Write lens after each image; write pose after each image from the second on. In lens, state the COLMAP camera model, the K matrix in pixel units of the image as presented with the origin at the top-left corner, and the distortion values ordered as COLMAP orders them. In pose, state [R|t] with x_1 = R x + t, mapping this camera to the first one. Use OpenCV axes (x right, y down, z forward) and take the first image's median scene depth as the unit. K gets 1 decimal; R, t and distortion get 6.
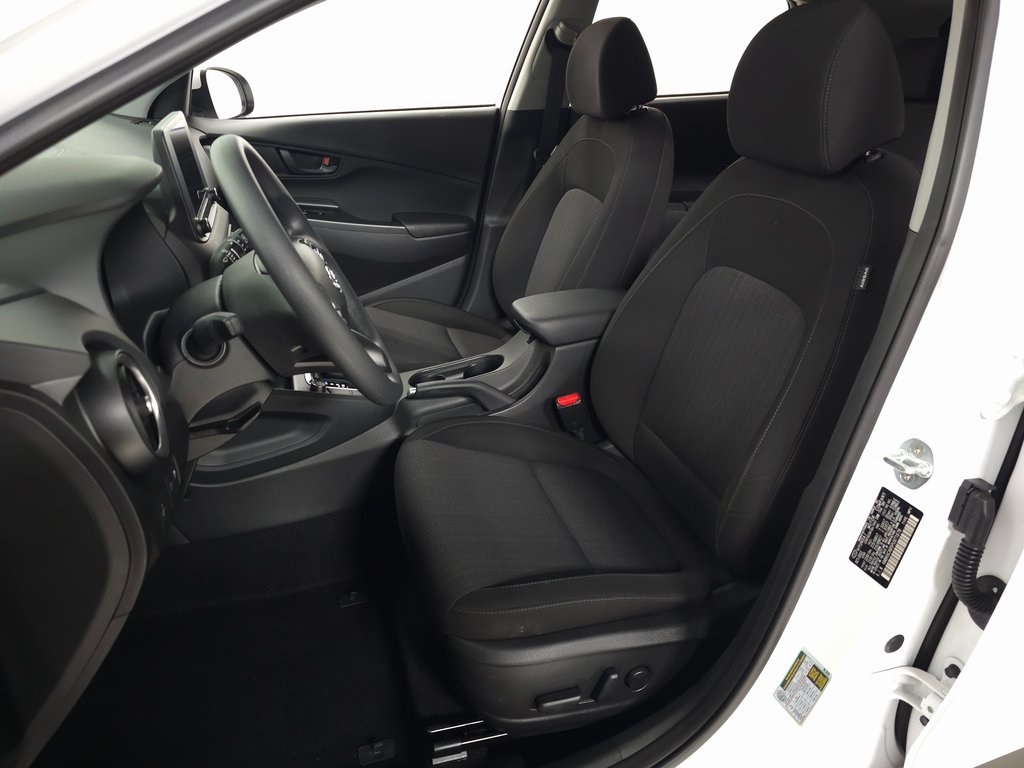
lens RADIAL K [[699.2, 0, 512.0], [0, 699.2, 384.0], [0, 0, 1]] dist [0.050005, -0.054429]
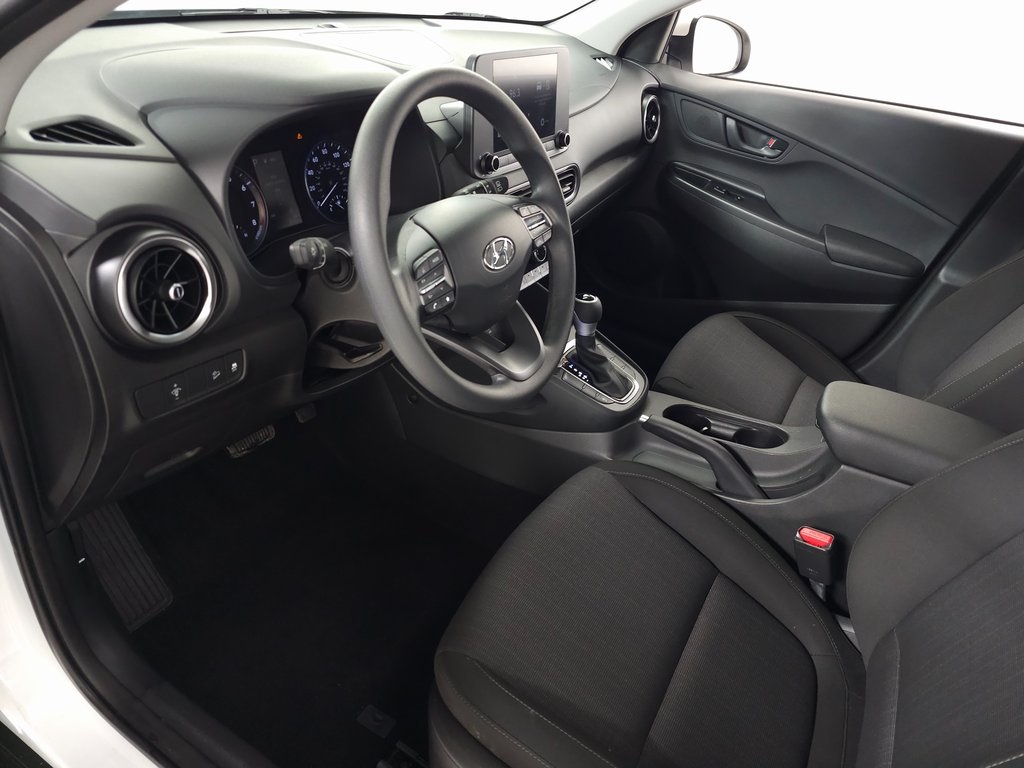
lens RADIAL K [[699.2, 0, 512.0], [0, 699.2, 384.0], [0, 0, 1]] dist [0.050005, -0.054429]
pose [[0.674624, 0.460152, -0.577186, 0.207453], [-0.430261, 0.880484, 0.199056, -0.119337], [0.599799, 0.114052, 0.791981, 0.204748]]
